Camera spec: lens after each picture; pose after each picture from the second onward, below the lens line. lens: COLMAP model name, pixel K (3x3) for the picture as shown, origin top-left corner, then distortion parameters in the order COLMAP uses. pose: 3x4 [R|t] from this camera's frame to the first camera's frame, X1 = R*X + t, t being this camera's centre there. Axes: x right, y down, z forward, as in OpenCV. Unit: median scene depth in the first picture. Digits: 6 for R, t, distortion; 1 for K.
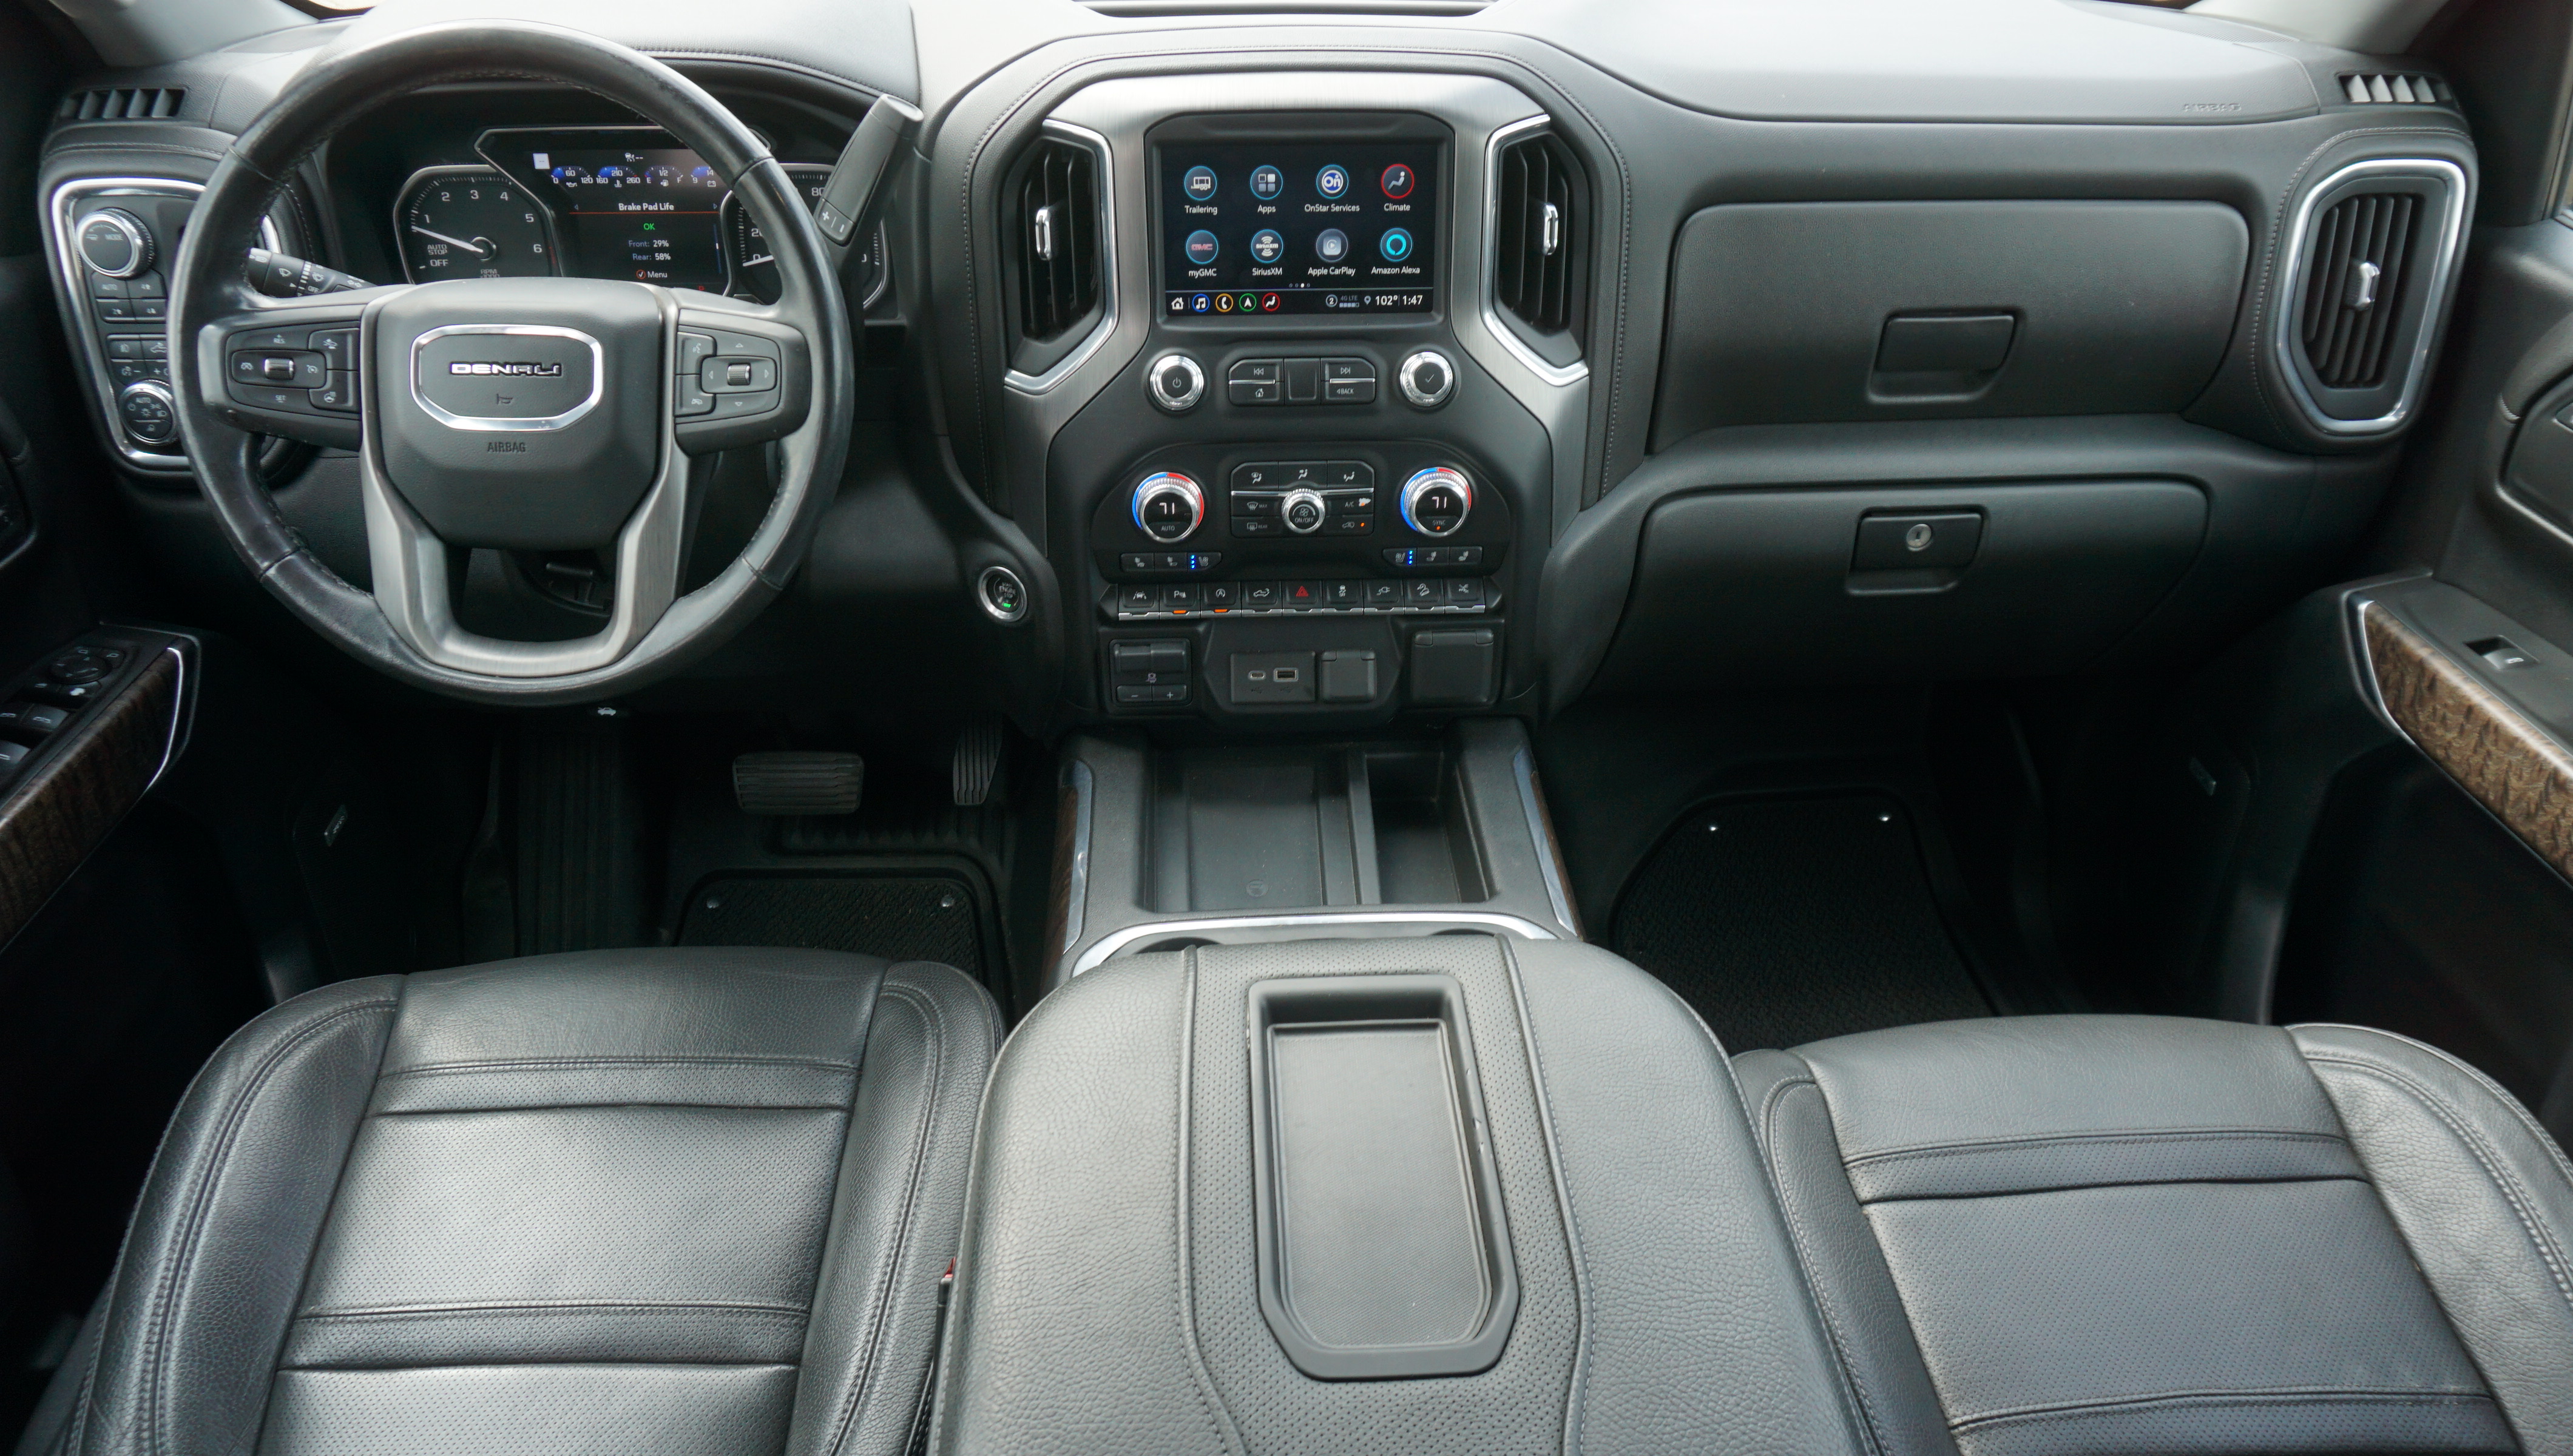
lens RADIAL K [[1716.0, 0, 1289.1], [0, 1716.0, 735.6], [0, 0, 1]] dist [-0.048420, 0.035805]
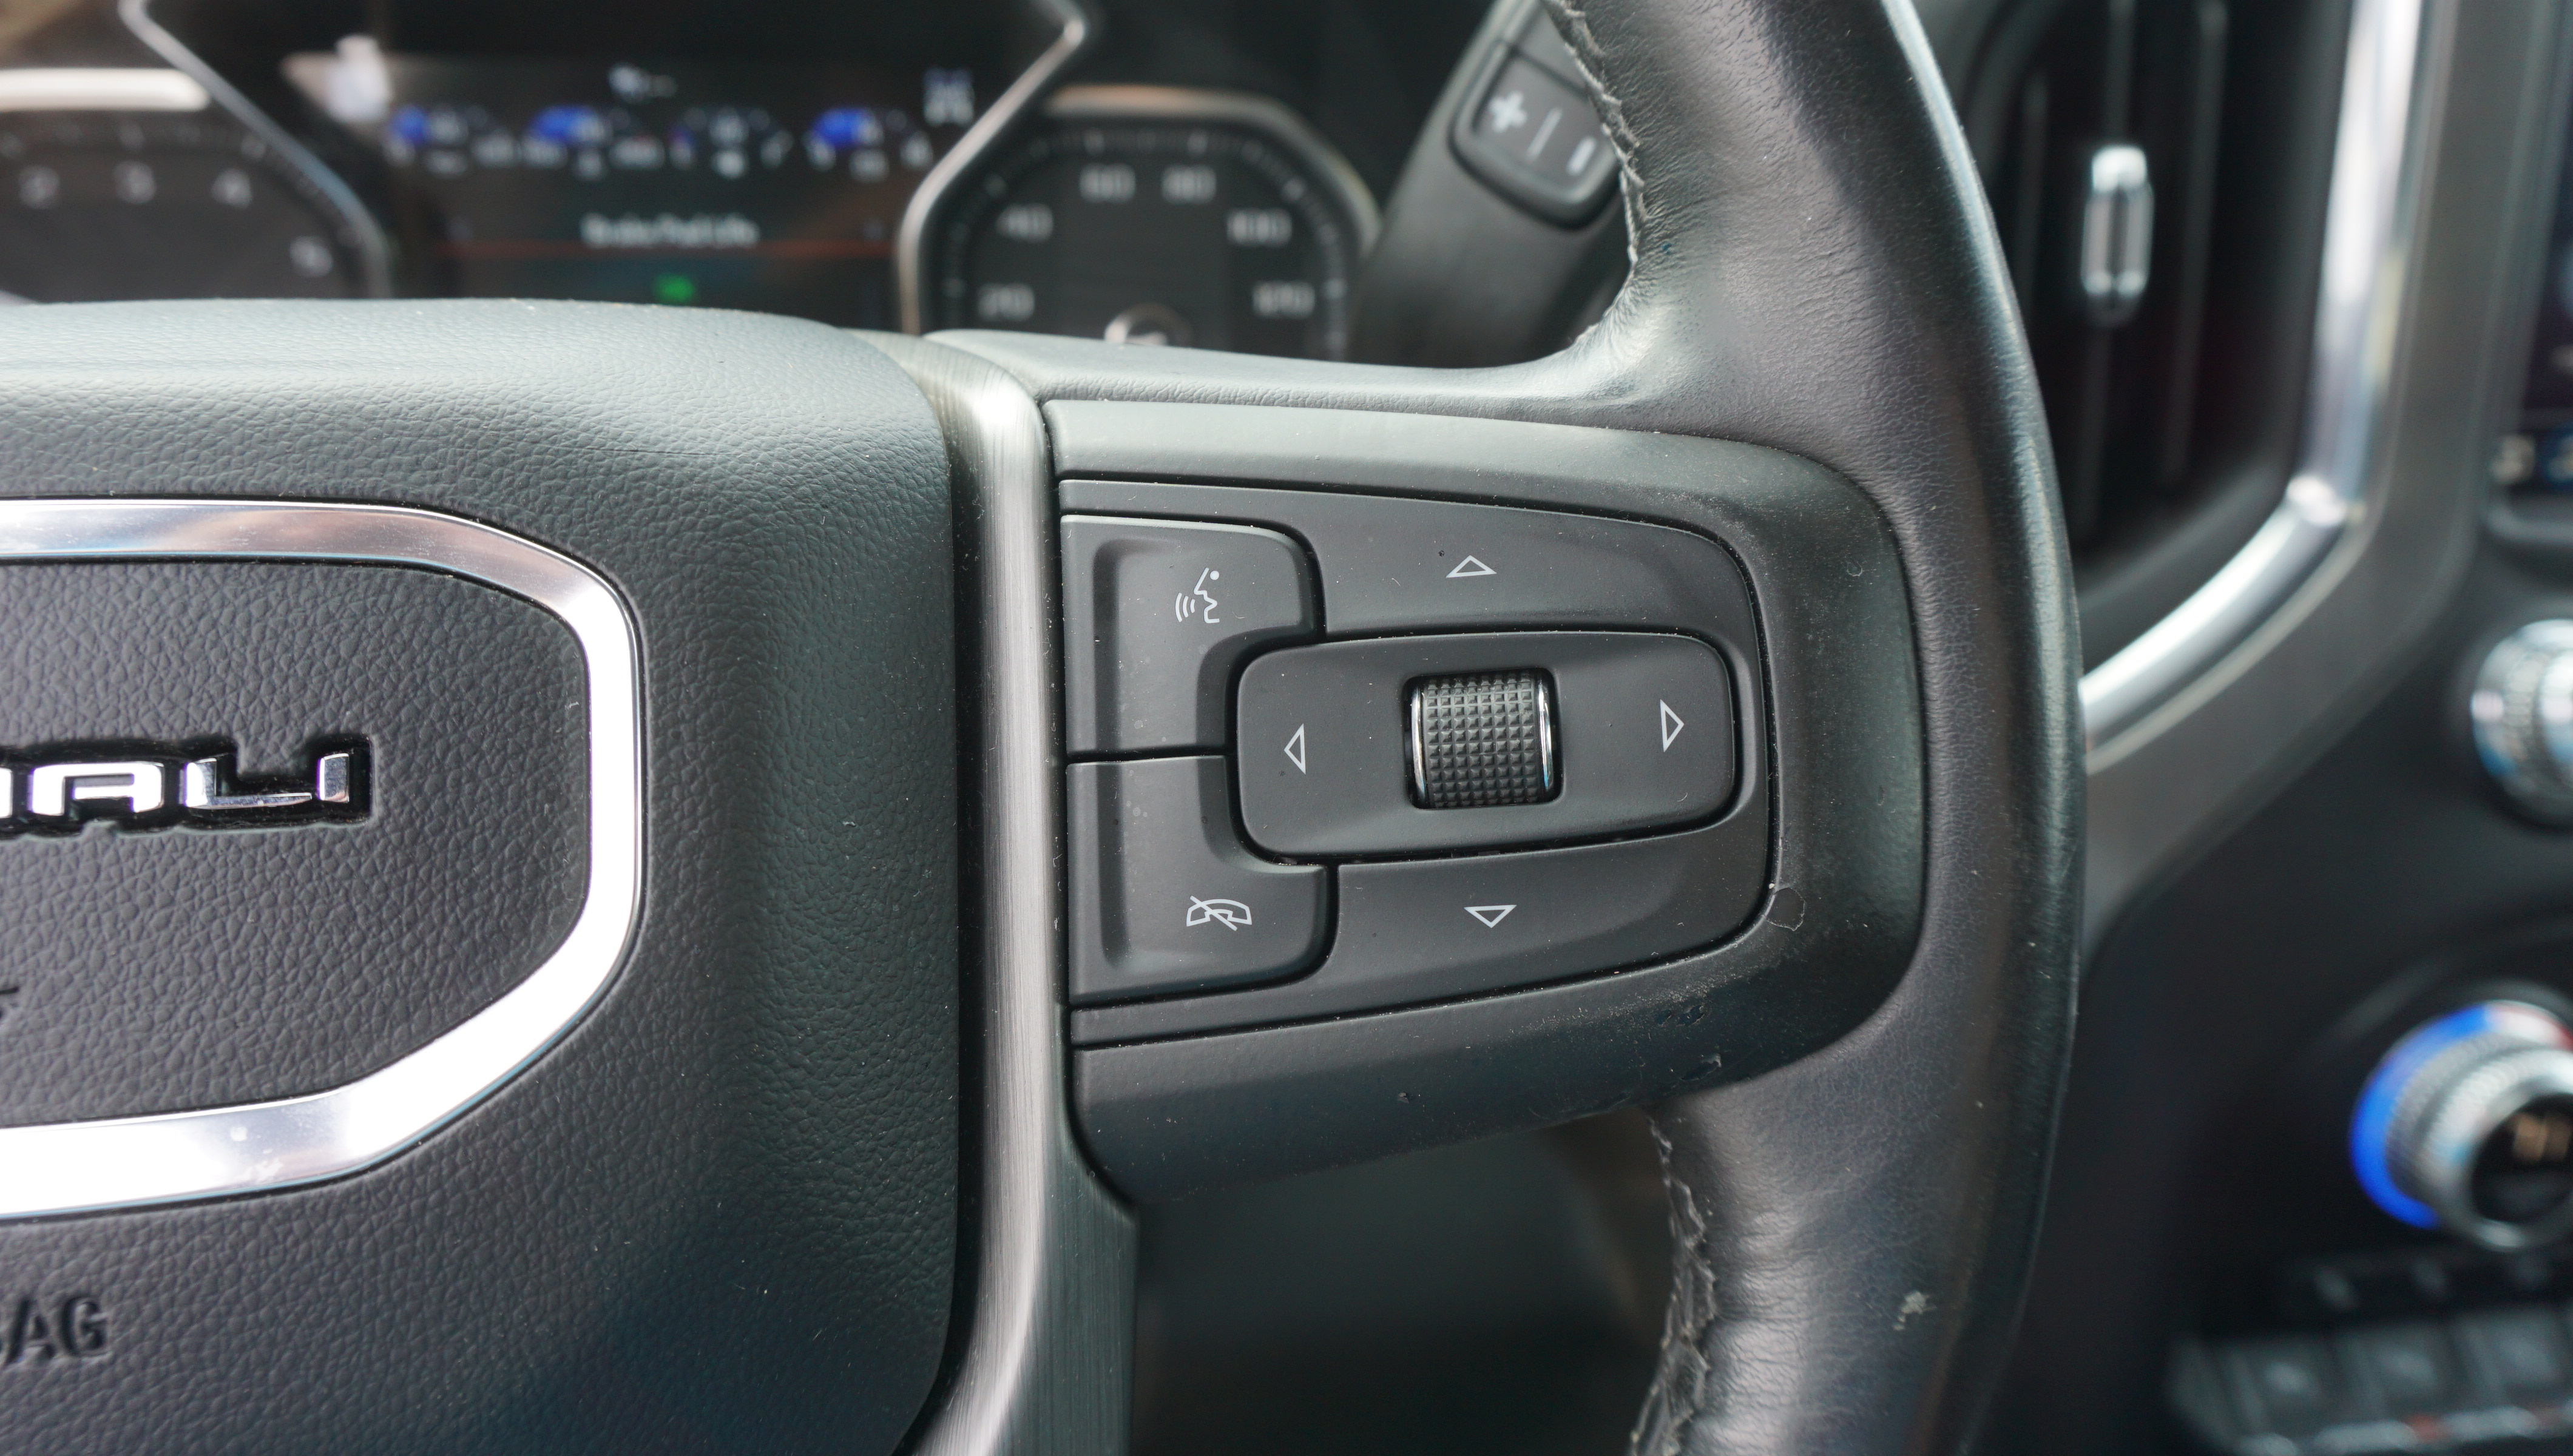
lens RADIAL K [[1678.3, 0, 1262.5], [0, 1678.3, 723.3], [0, 0, 1]] dist [-0.027751, 0.040044]
pose [[0.998500, -0.021410, 0.050400, -0.296774], [0.028751, 0.988304, -0.149762, -0.170442], [-0.046604, 0.150987, 0.987437, 0.722115]]
